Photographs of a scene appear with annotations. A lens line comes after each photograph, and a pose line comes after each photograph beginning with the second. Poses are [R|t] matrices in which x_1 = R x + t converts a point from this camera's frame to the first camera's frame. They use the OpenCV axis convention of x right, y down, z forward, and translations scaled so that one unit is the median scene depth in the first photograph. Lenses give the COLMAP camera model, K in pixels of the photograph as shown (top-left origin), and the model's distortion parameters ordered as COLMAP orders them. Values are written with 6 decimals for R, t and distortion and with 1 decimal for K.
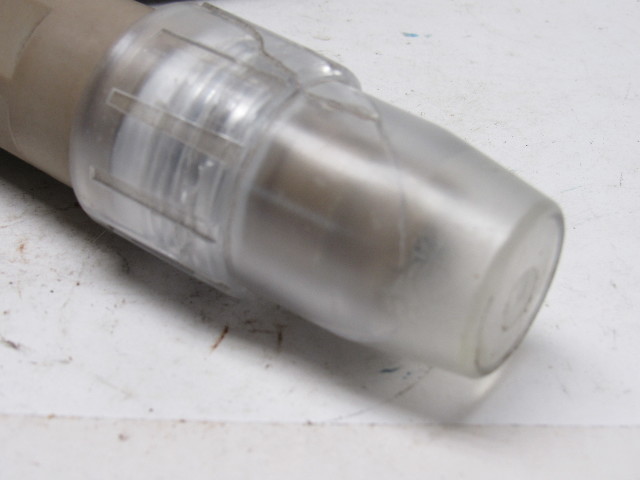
lens RADIAL K [[1120.1, 0, 320.0], [0, 1120.1, 240.0], [0, 0, 1]] dist [-0.190692, 0.035327]
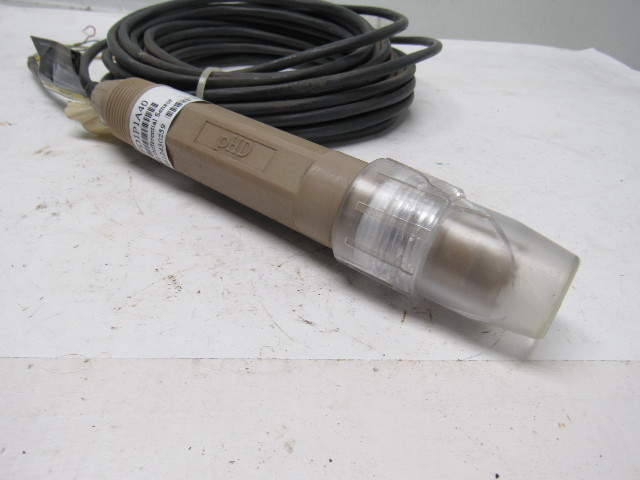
lens RADIAL K [[485.4, 0, 320.0], [0, 485.4, 240.0], [0, 0, 1]] dist [-0.000832, 0.000105]
pose [[0.999776, -0.004544, 0.020680, -0.280381], [0.004314, 0.999929, 0.011120, -0.073591], [-0.020729, -0.011028, 0.999724, 0.076751]]
